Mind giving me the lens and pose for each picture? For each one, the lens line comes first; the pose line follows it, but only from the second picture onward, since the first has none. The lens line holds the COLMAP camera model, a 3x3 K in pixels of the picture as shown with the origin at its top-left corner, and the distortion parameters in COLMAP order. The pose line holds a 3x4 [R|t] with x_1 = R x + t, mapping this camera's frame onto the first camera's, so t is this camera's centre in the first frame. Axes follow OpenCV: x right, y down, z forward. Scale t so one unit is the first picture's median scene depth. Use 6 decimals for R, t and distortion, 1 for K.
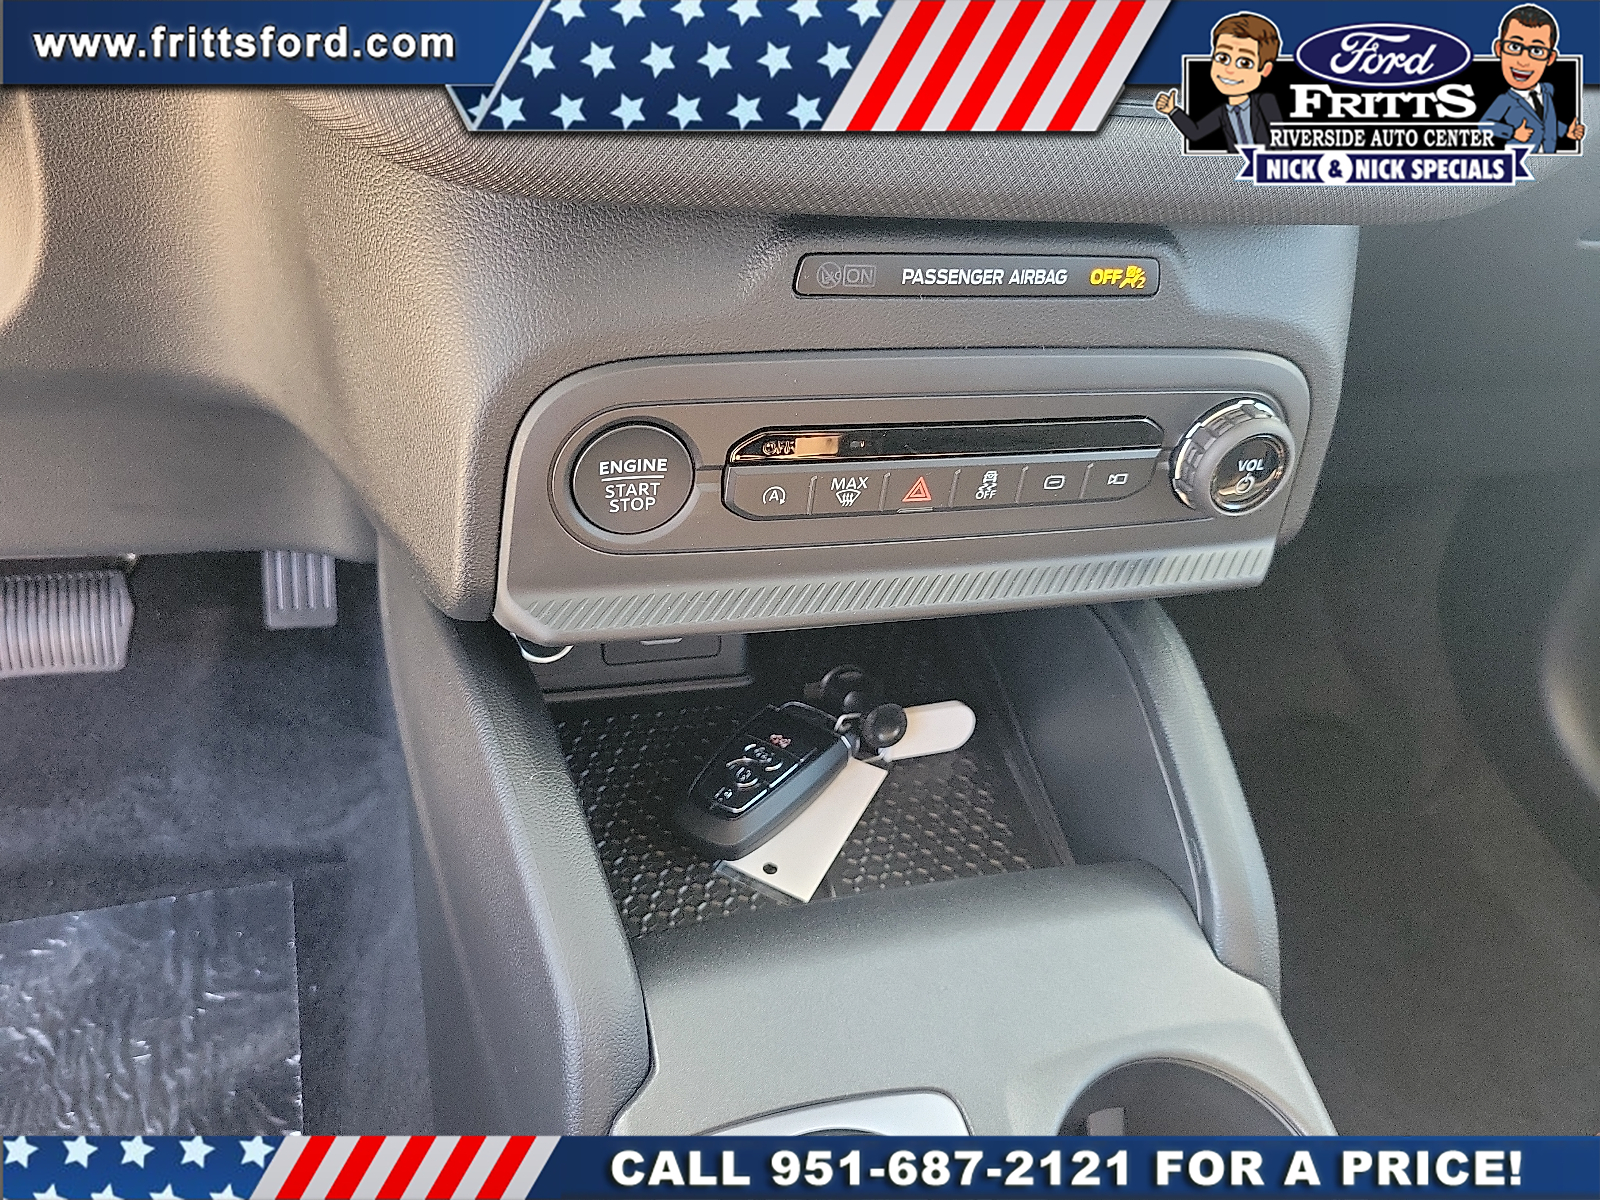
lens RADIAL K [[1234.0, 0, 799.8], [0, 1234.0, 600.7], [0, 0, 1]] dist [0.025191, -0.008407]
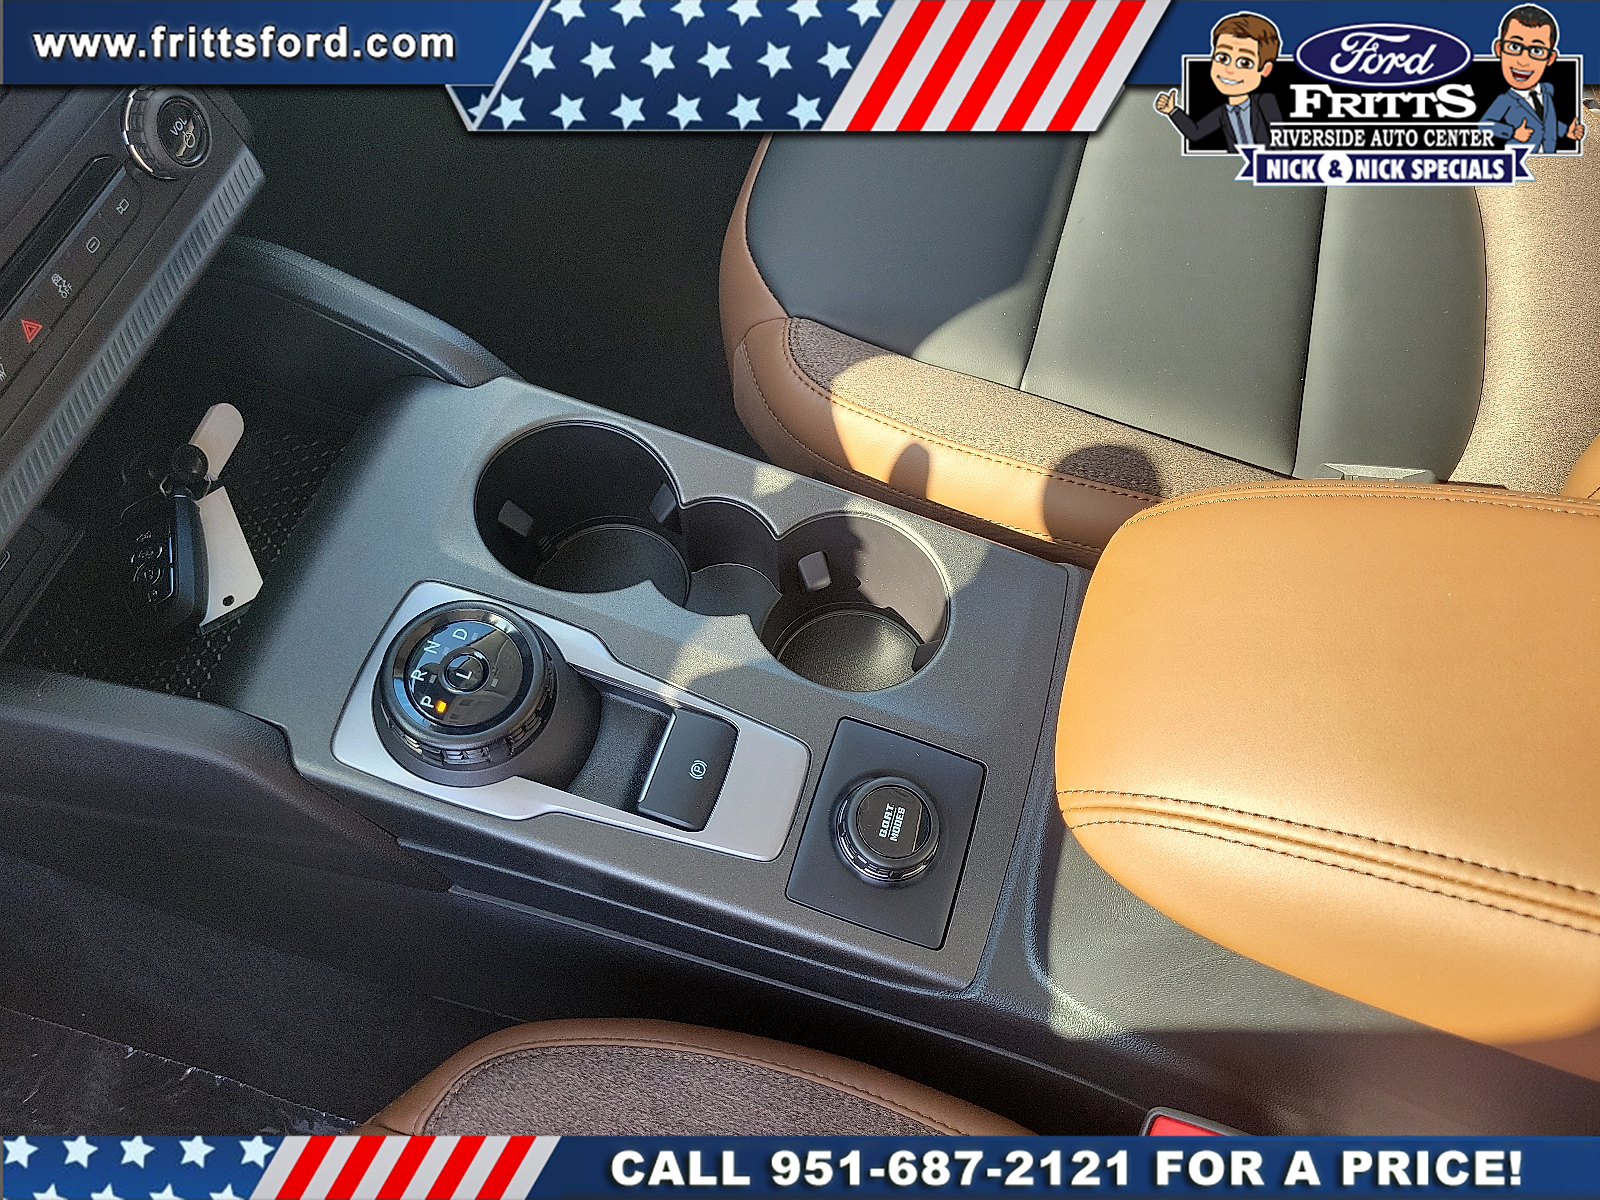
lens RADIAL K [[1234.0, 0, 787.6], [0, 1234.0, 625.3], [0, 0, 1]] dist [0.025191, -0.008407]
pose [[0.543425, -0.811209, 0.215938, -0.007225], [0.663729, 0.572700, 0.481122, -0.008738], [-0.513958, -0.118129, 0.849642, -0.497708]]
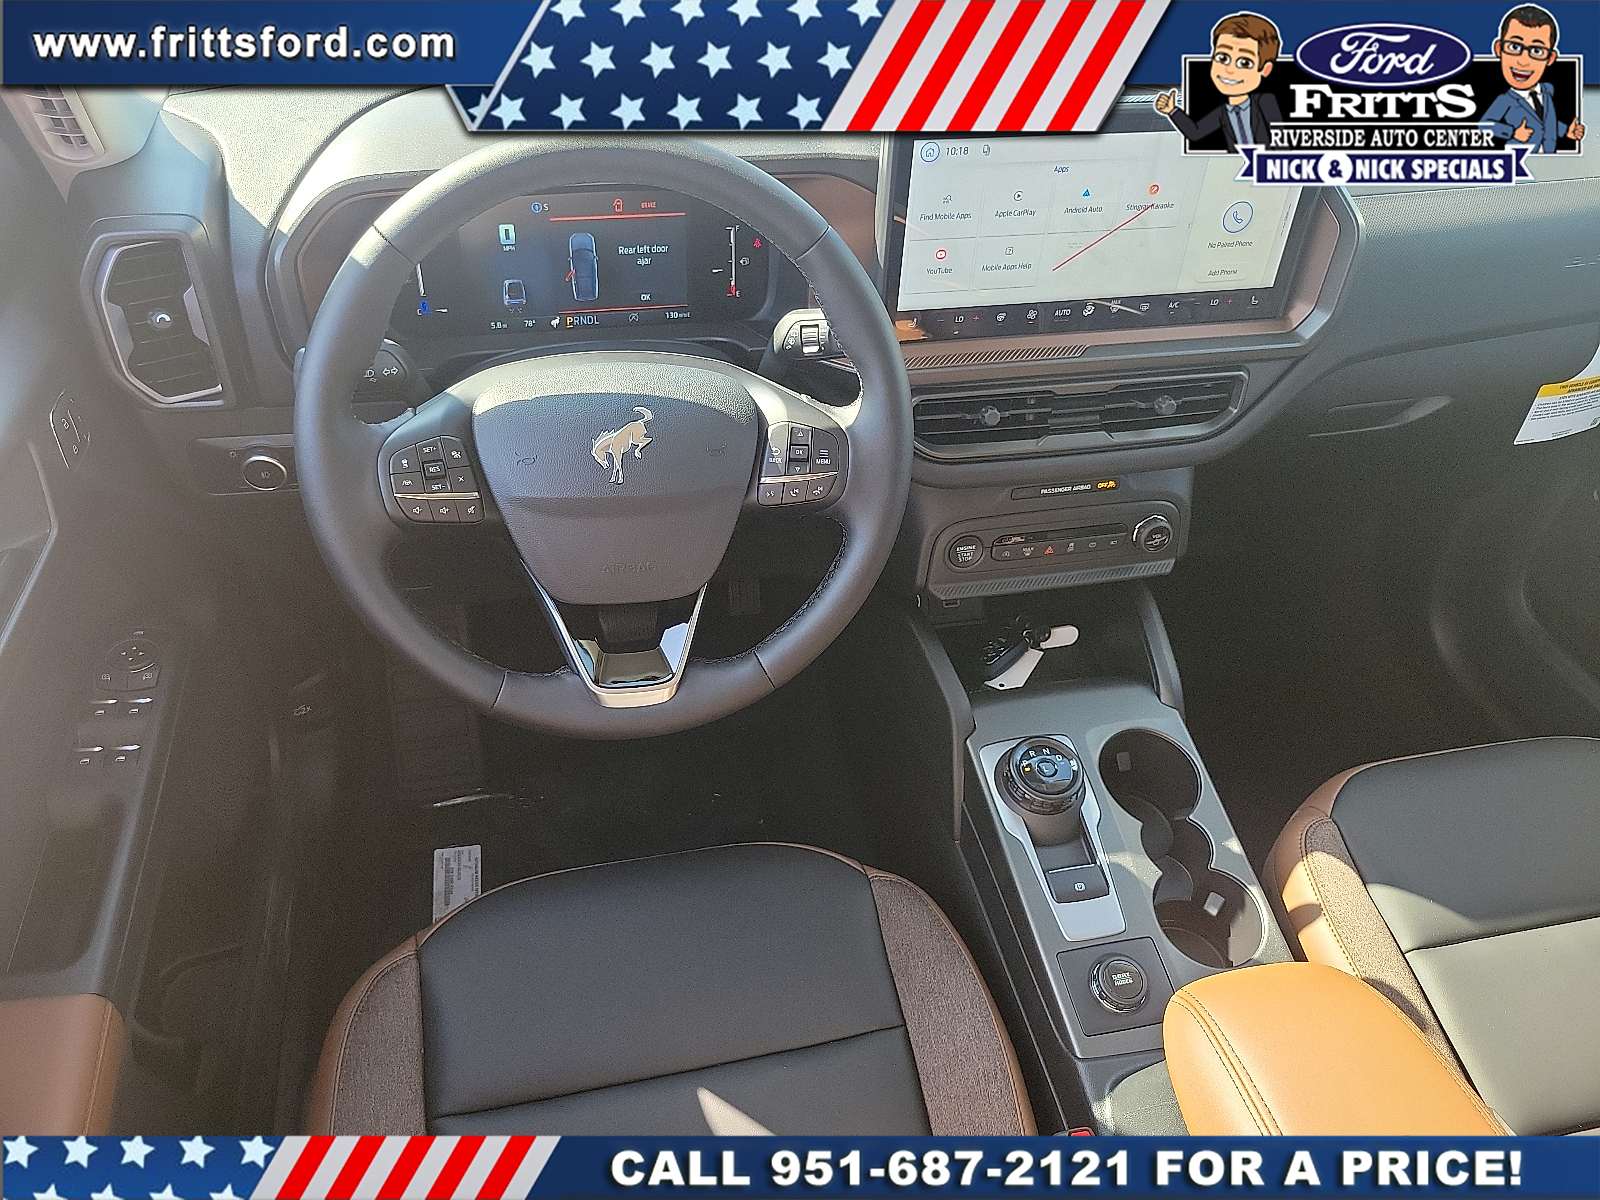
lens RADIAL K [[1234.0, 0, 798.1], [0, 1234.0, 599.4], [0, 0, 1]] dist [0.025191, -0.008407]
pose [[0.991704, -0.039918, -0.122185, -0.146657], [0.039721, 0.999203, -0.004051, 0.024511], [0.122249, -0.000836, 0.992499, -2.017949]]
